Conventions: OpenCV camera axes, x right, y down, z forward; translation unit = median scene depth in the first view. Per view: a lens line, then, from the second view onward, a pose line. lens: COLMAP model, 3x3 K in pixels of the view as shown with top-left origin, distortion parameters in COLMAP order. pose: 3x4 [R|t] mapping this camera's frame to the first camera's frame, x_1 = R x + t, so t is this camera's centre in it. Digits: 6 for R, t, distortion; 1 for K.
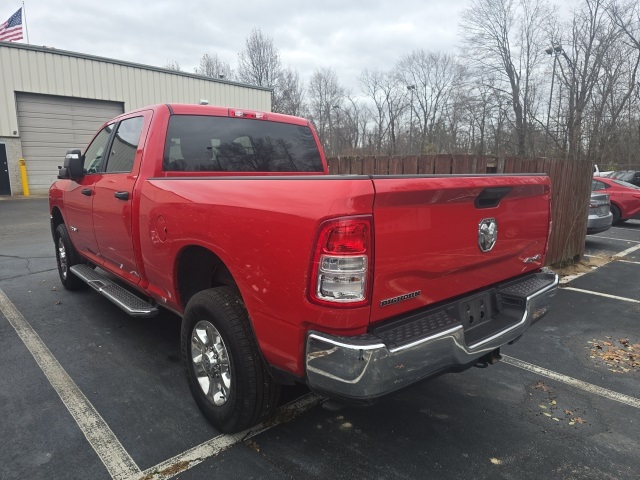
lens RADIAL K [[433.6, 0, 320.0], [0, 433.6, 240.0], [0, 0, 1]] dist [0.009502, -0.005198]
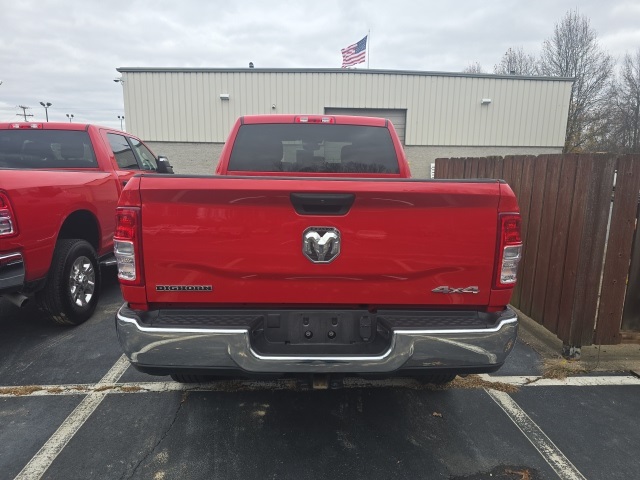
lens RADIAL K [[433.6, 0, 320.0], [0, 433.6, 240.0], [0, 0, 1]] dist [0.009502, -0.005198]
pose [[0.770547, 0.111271, -0.627596, 0.565755], [-0.113667, 0.992849, 0.036472, -0.032679], [0.627166, 0.043233, 0.777684, 0.181355]]
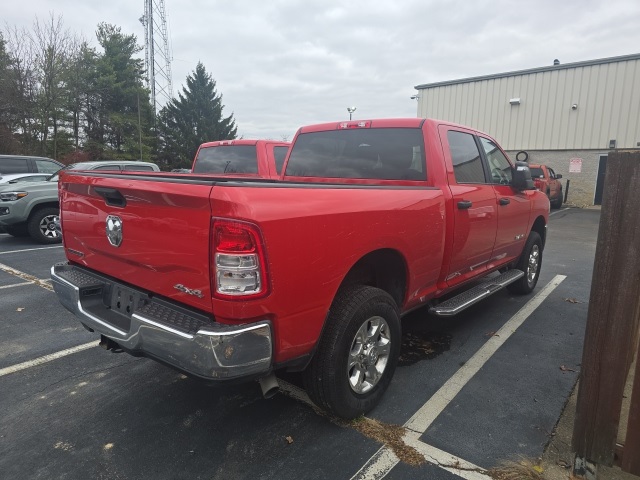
lens RADIAL K [[433.0, 0, 319.2], [0, 433.0, 211.1], [0, 0, 1]] dist [0.008750, 0.001008]
pose [[0.152743, 0.095240, -0.983666, 0.930092], [-0.183418, 0.980785, 0.066480, -0.136135], [0.971096, 0.170268, 0.167277, 0.775737]]
